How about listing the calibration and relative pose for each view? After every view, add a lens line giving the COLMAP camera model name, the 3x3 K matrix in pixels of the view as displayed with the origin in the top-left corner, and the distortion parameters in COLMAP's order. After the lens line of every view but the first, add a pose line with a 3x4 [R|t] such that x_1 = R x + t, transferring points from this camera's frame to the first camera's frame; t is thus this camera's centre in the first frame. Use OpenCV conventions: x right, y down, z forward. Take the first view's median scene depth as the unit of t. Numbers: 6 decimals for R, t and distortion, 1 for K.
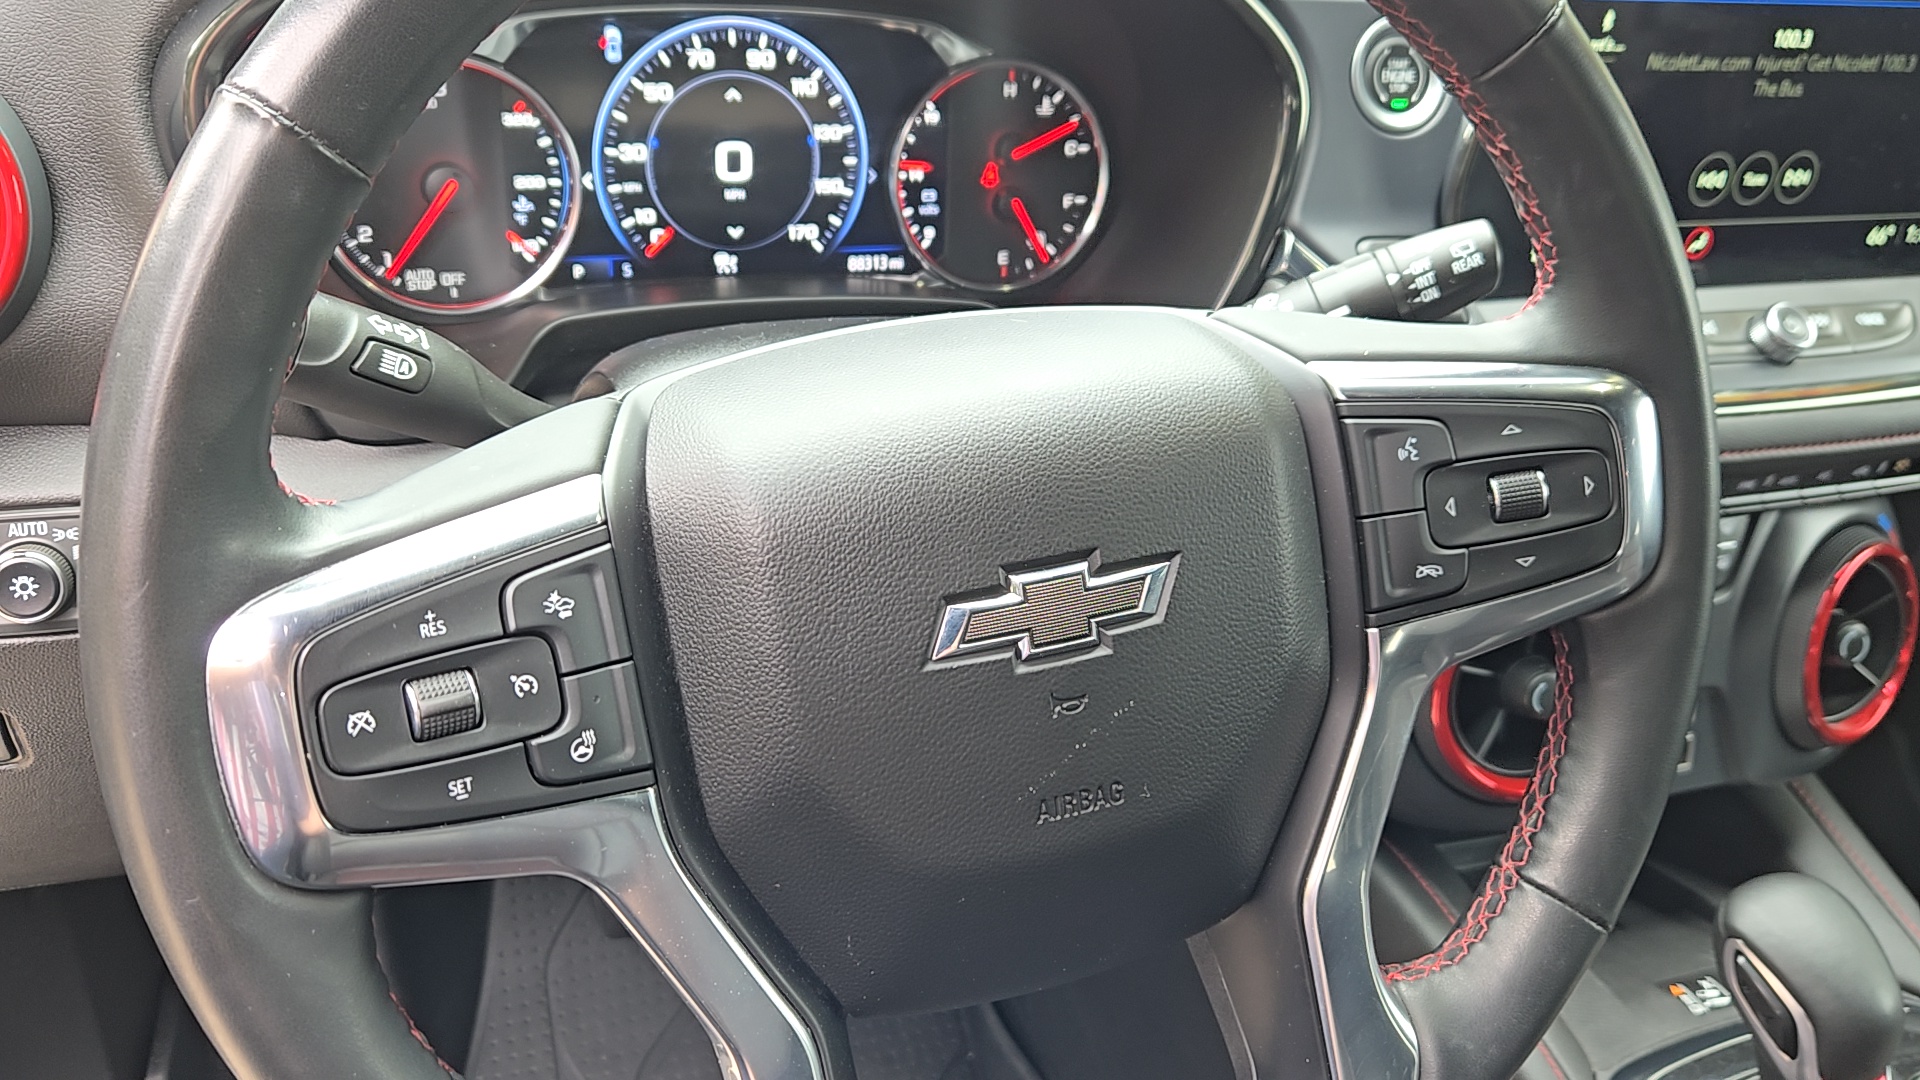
lens RADIAL K [[1675.4, 0, 960.0], [0, 1675.4, 540.0], [0, 0, 1]] dist [0.001273, -0.004833]
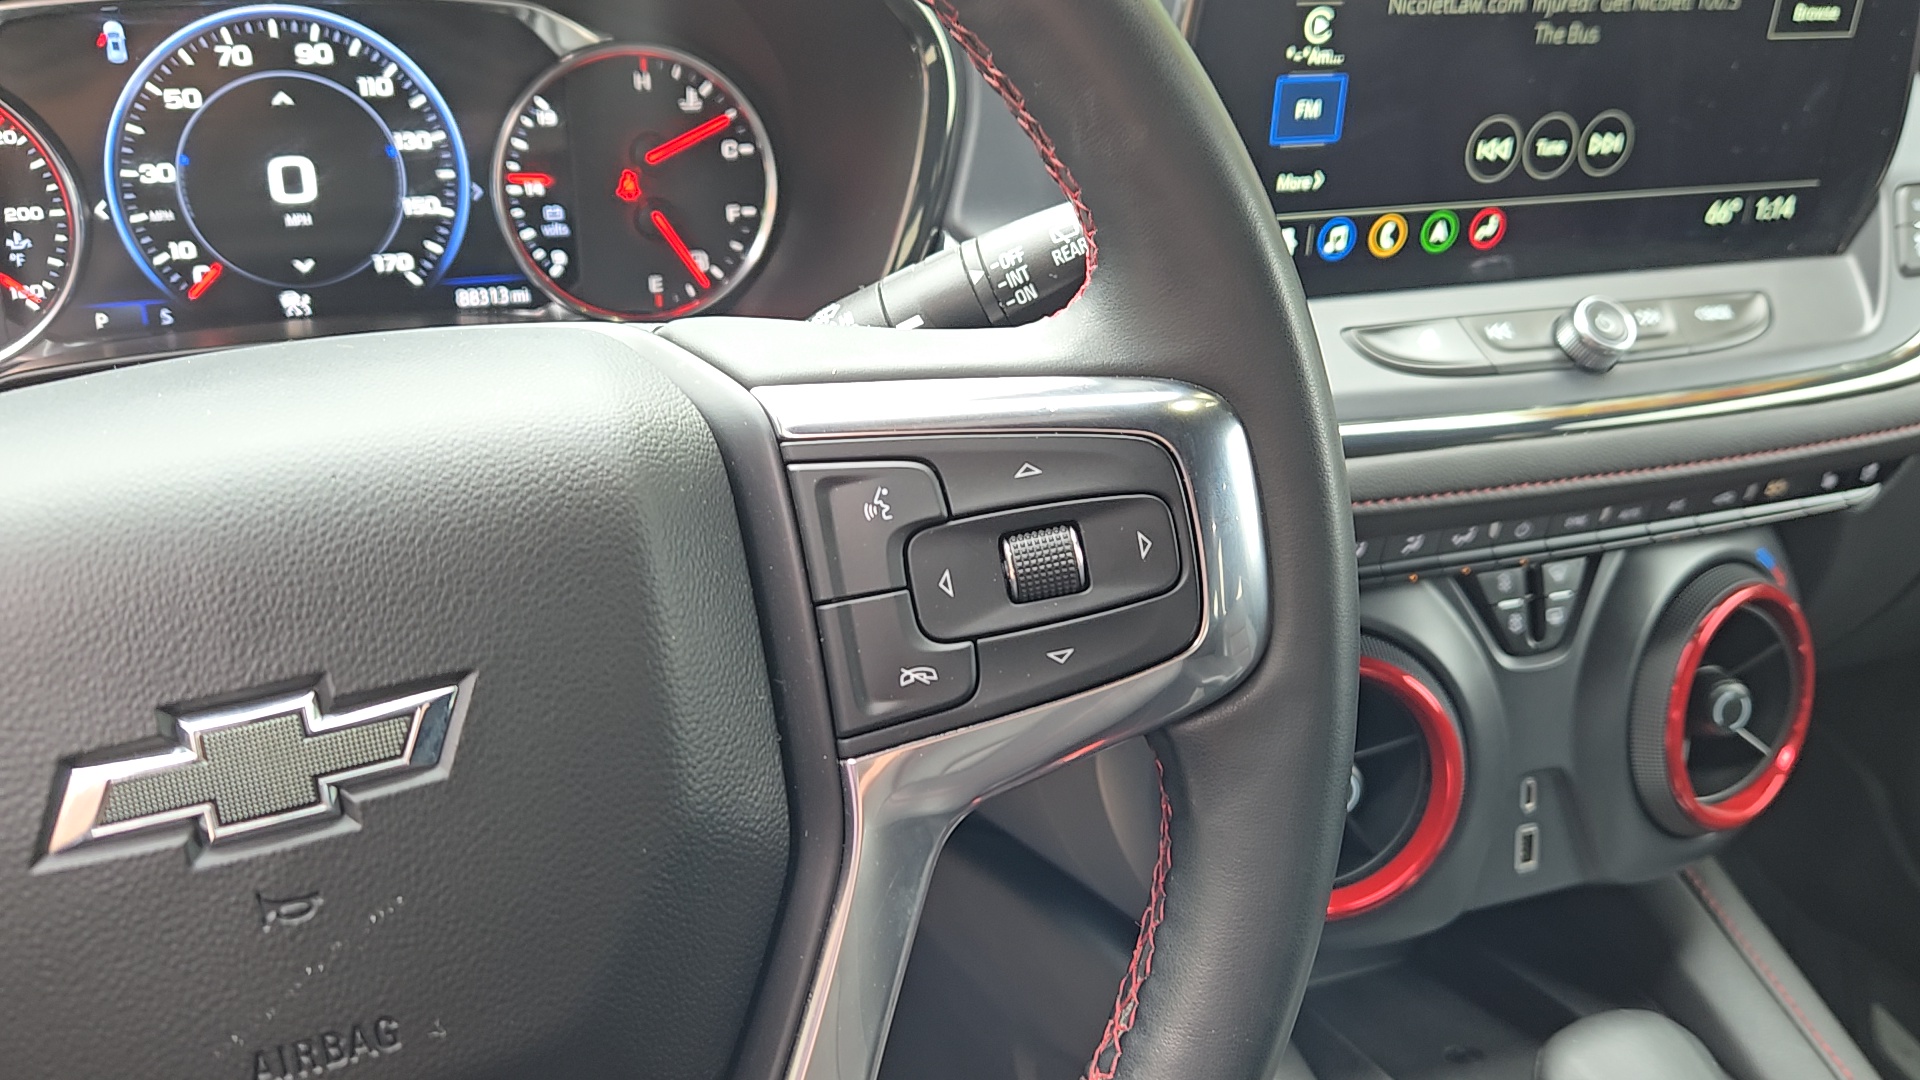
lens RADIAL K [[1675.4, 0, 960.0], [0, 1675.4, 540.0], [0, 0, 1]] dist [0.001273, -0.004833]
pose [[0.998993, -0.039983, -0.020364, 0.202423], [0.039299, 0.998683, -0.032976, -0.009352], [0.021655, 0.032143, 0.999249, 0.191319]]
